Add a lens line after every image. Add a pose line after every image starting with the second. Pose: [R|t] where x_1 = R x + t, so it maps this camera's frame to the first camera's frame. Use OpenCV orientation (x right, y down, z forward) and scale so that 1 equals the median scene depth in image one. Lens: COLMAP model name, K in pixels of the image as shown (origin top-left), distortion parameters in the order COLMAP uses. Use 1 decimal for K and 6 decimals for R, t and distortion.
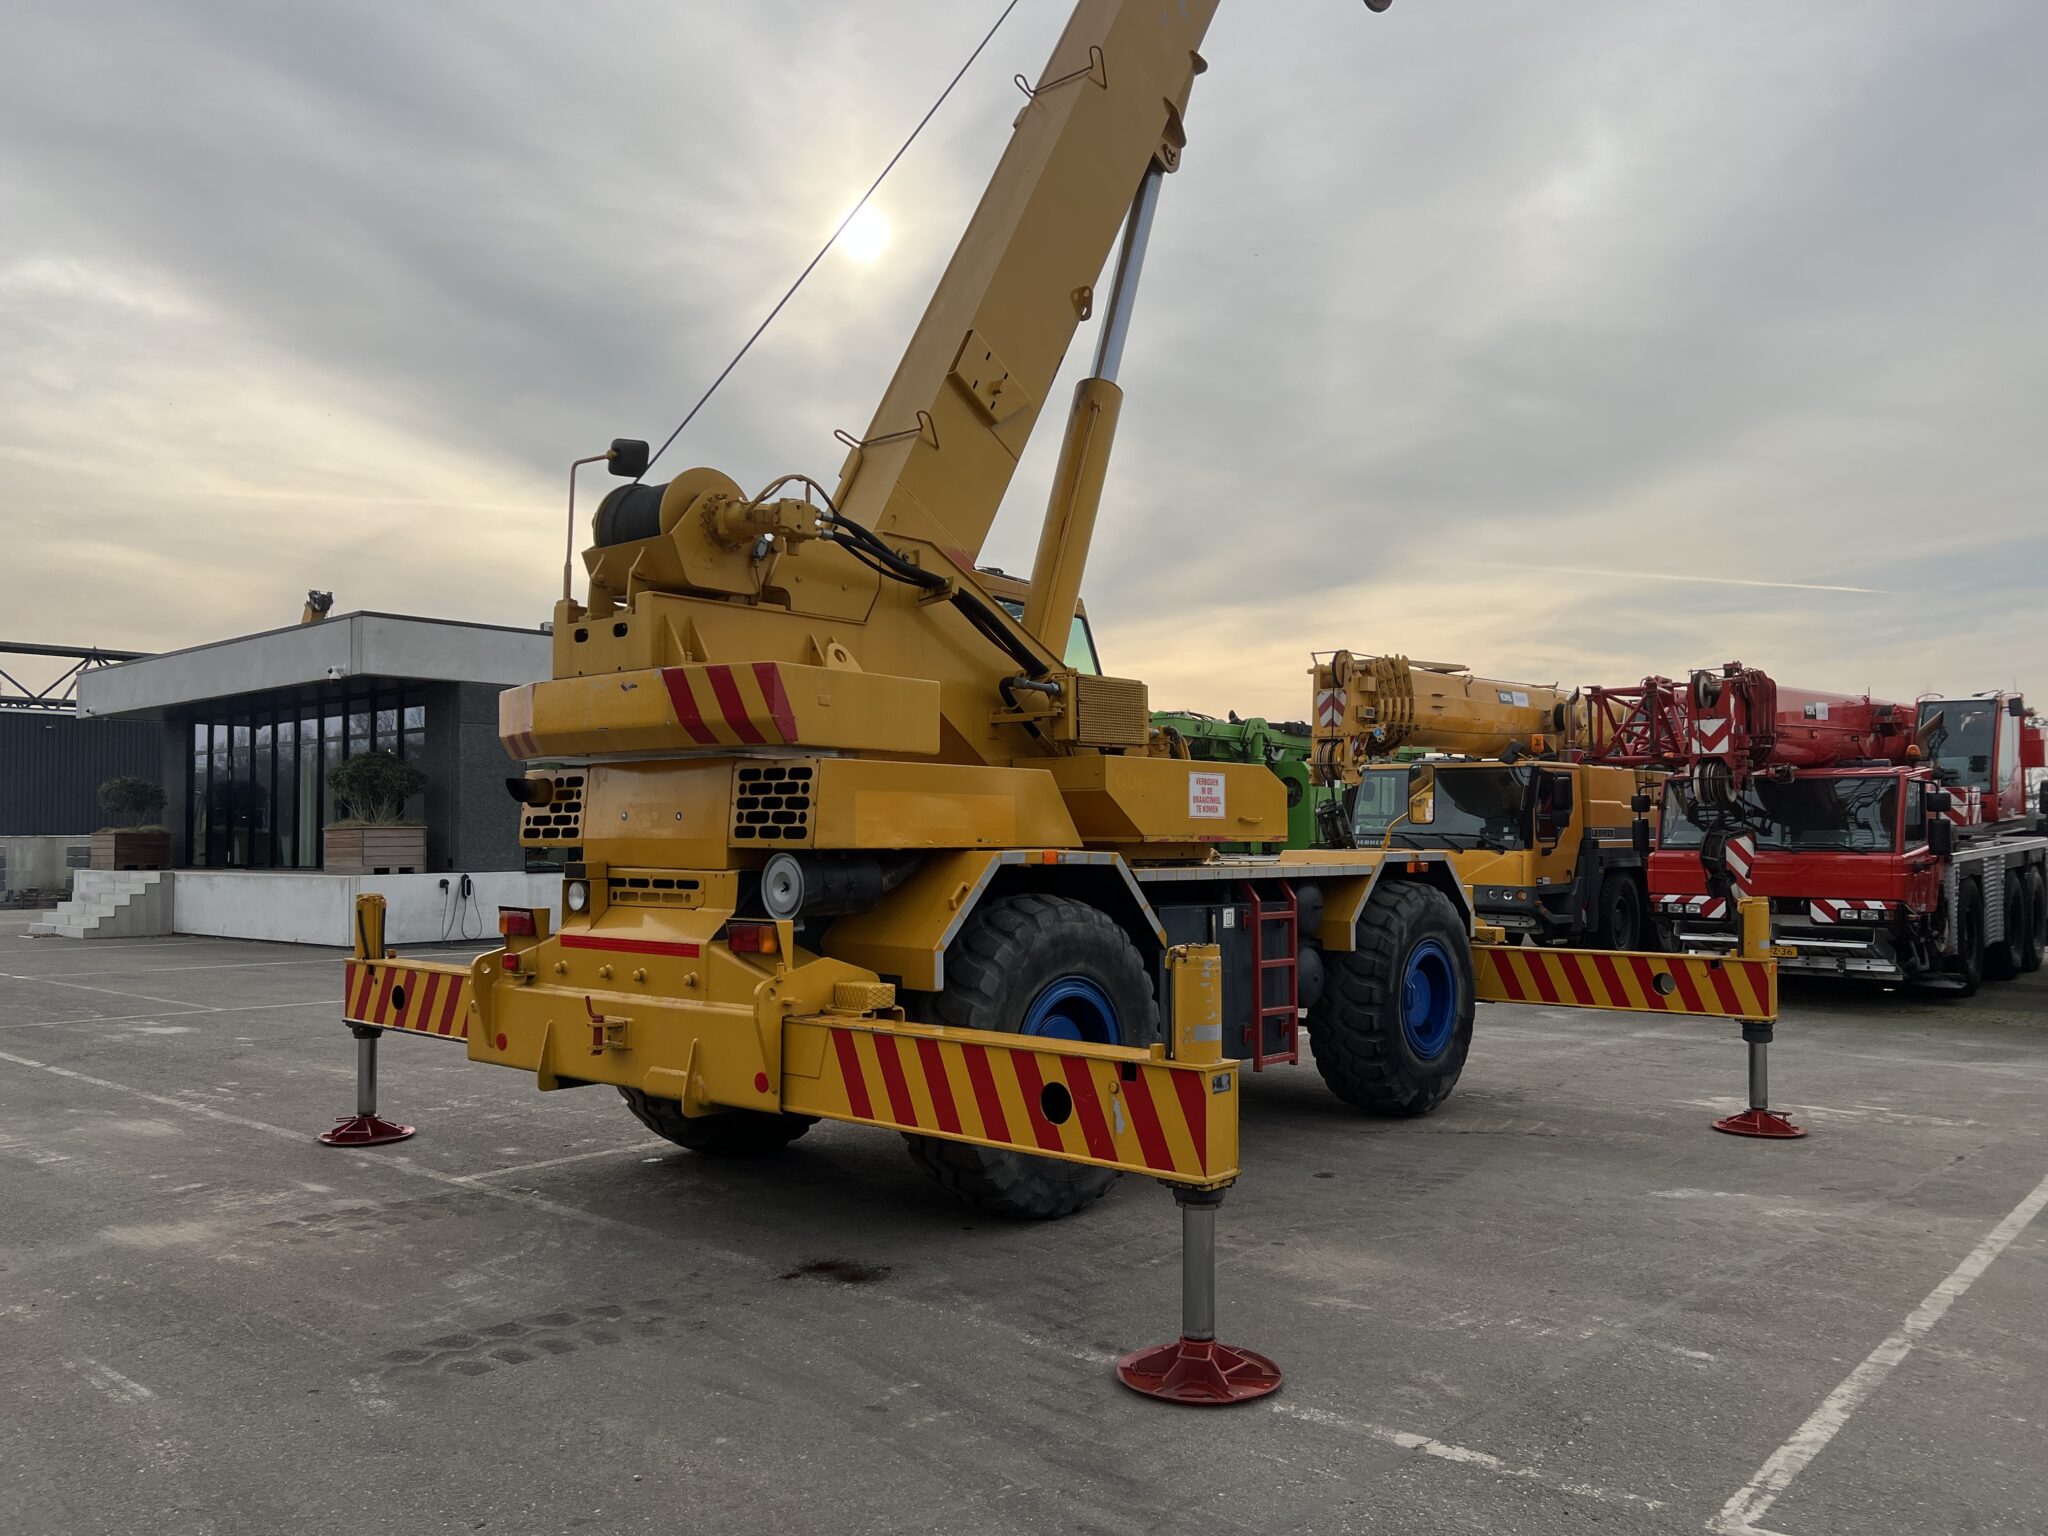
lens RADIAL K [[1545.5, 0, 1028.4], [0, 1545.5, 768.0], [0, 0, 1]] dist [0.051027, -0.051835]
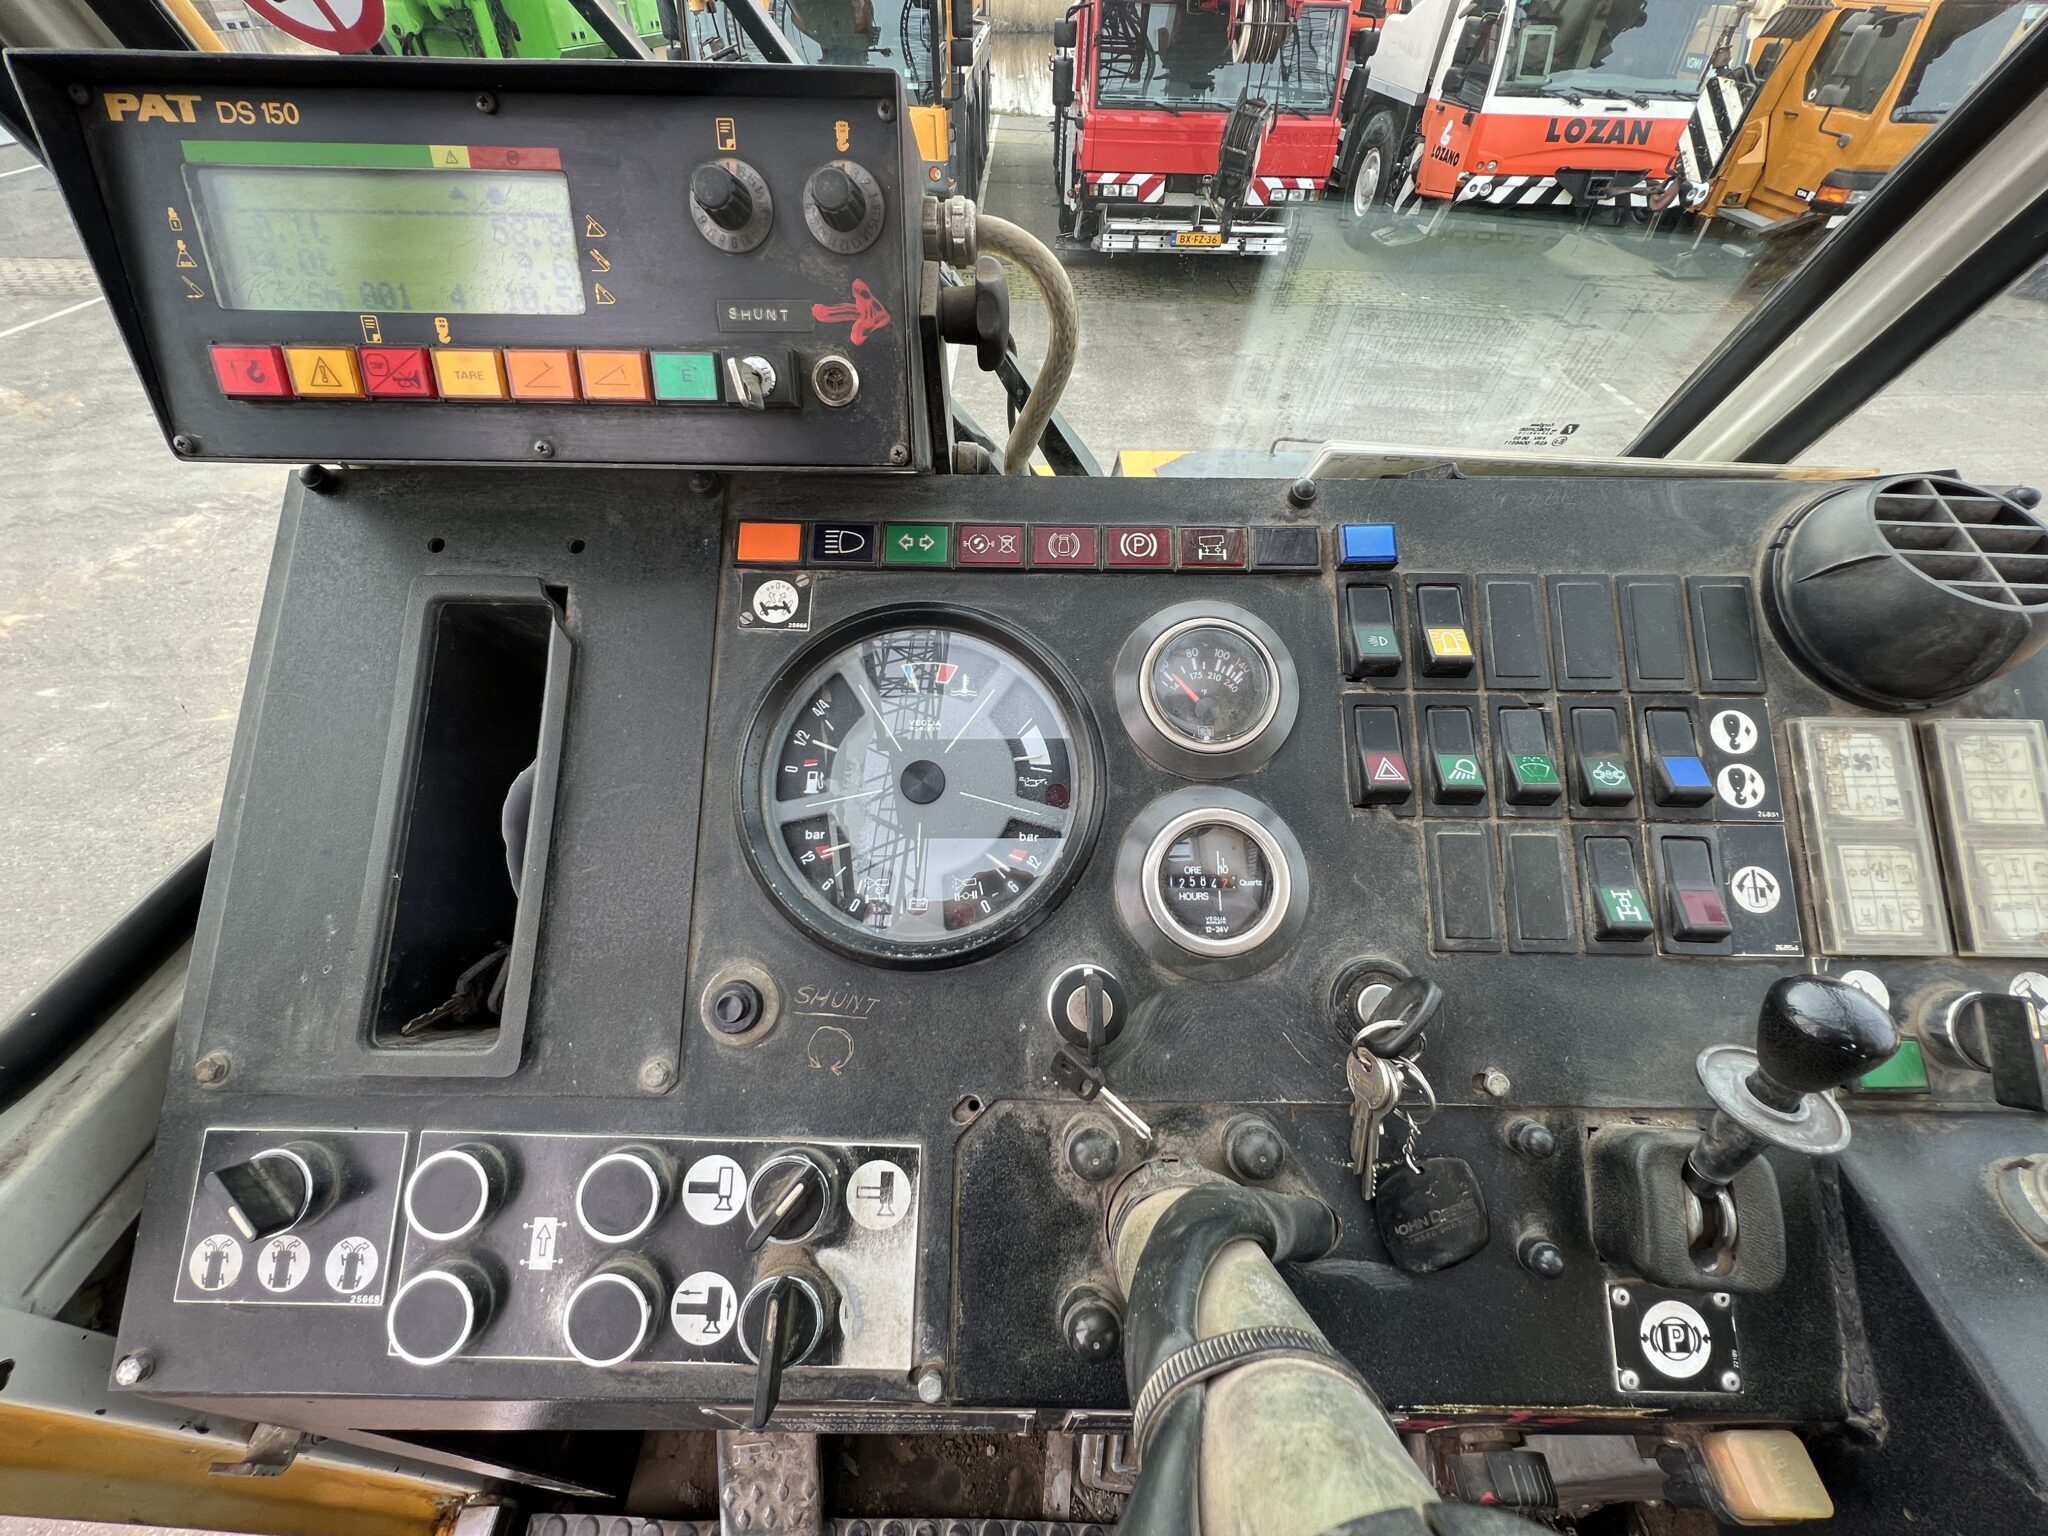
lens RADIAL K [[821.6, 0, 1018.2], [0, 821.6, 765.6], [0, 0, 1]] dist [-0.000267, 0.000092]
pose [[0.754997, -0.449762, 0.477173, -0.031749], [-0.045684, 0.689853, 0.722507, -0.061077], [-0.654135, -0.567289, 0.500290, 1.490421]]
